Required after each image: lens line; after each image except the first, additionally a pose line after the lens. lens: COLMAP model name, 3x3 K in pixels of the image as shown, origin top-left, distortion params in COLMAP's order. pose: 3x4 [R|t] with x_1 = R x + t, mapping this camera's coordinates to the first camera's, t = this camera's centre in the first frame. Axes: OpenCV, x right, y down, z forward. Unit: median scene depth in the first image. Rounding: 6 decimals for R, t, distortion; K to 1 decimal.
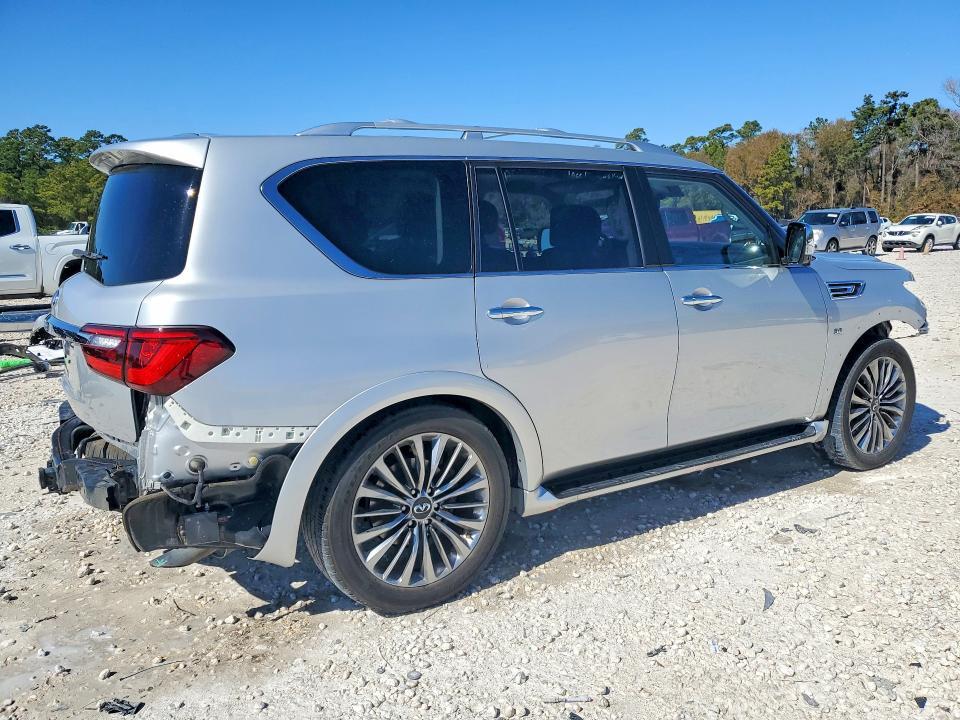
lens RADIAL K [[775.2, 0, 480.7], [0, 775.2, 359.6], [0, 0, 1]] dist [-0.000736, 0.009066]
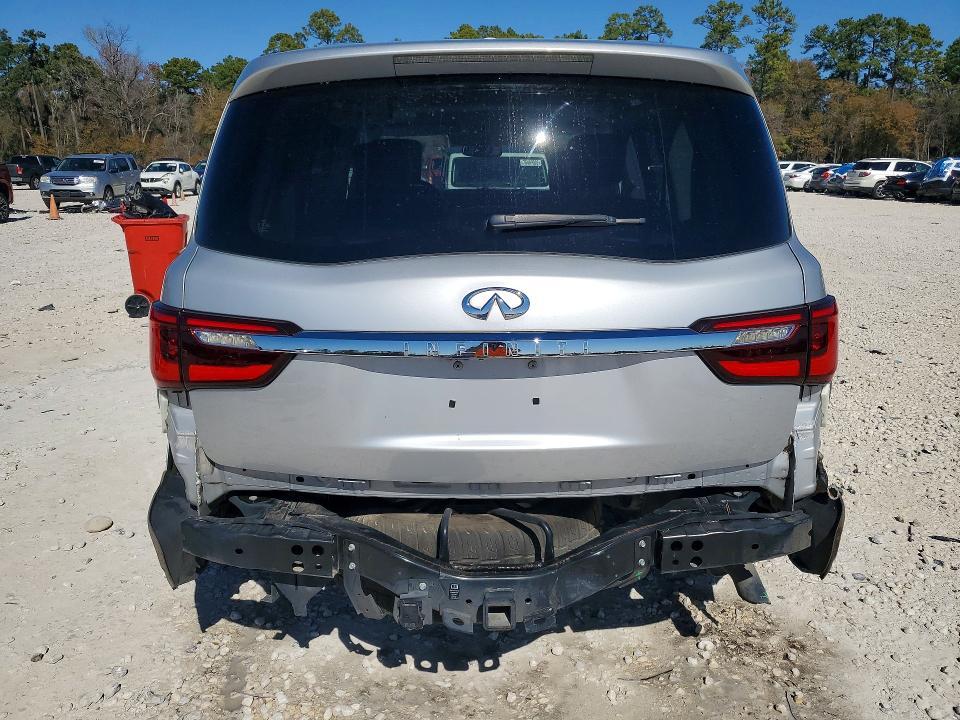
lens RADIAL K [[775.2, 0, 481.2], [0, 775.2, 358.3], [0, 0, 1]] dist [-0.000736, 0.009066]
pose [[0.509593, -0.195954, 0.837805, -0.144788], [0.141515, 0.979549, 0.143030, -0.016801], [-0.848698, 0.045675, 0.526902, 0.099099]]
